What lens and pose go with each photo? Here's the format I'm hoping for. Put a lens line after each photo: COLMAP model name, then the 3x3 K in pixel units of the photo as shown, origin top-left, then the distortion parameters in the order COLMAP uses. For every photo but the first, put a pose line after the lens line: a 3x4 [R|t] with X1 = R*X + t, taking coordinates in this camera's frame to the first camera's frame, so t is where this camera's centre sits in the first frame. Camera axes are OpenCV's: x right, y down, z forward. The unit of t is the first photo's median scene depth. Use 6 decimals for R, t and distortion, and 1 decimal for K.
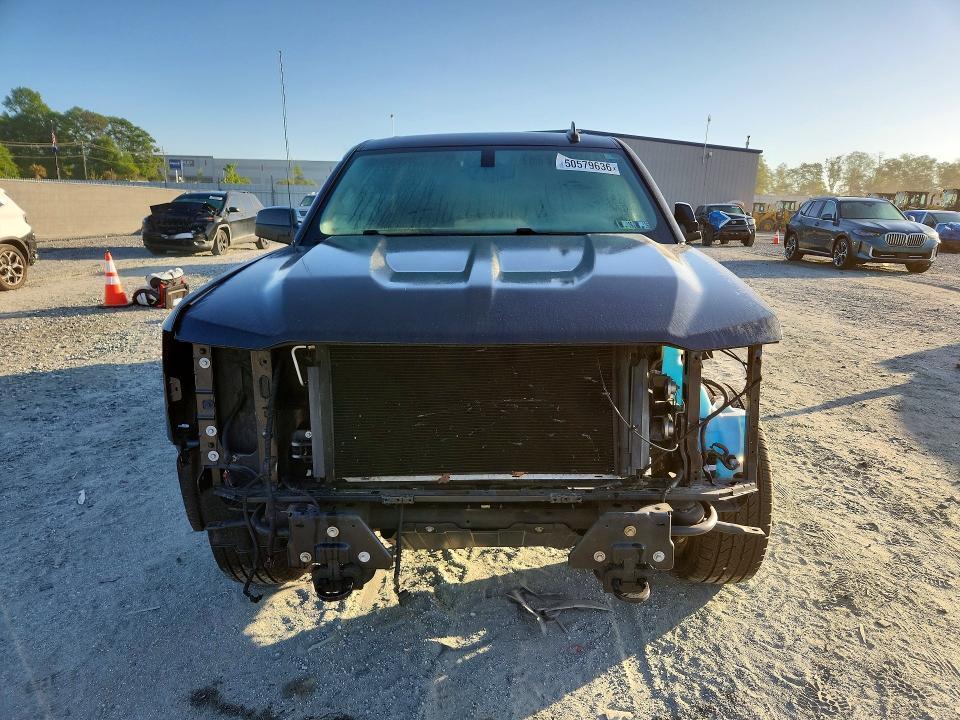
lens RADIAL K [[713.9, 0, 480.0], [0, 713.9, 360.0], [0, 0, 1]] dist [0.007627, 0.004293]
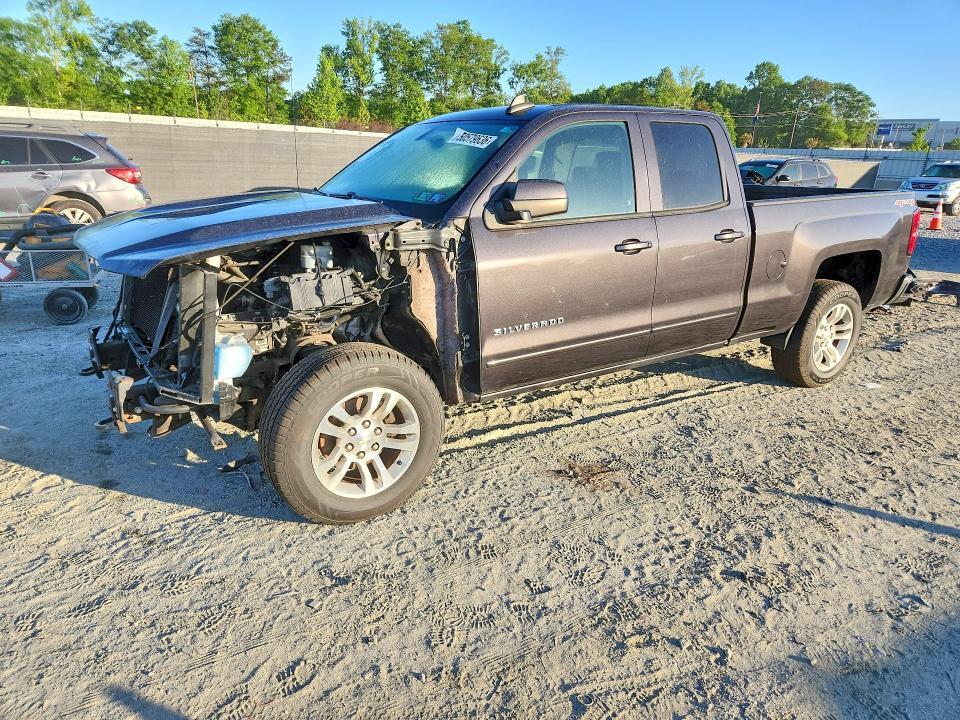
lens RADIAL K [[713.9, 0, 480.0], [0, 713.9, 360.0], [0, 0, 1]] dist [0.007627, 0.004293]
pose [[0.526172, 0.246069, -0.813998, 0.139287], [-0.208916, 0.965288, 0.156760, -0.016921], [0.824316, 0.087574, 0.559315, 0.057853]]
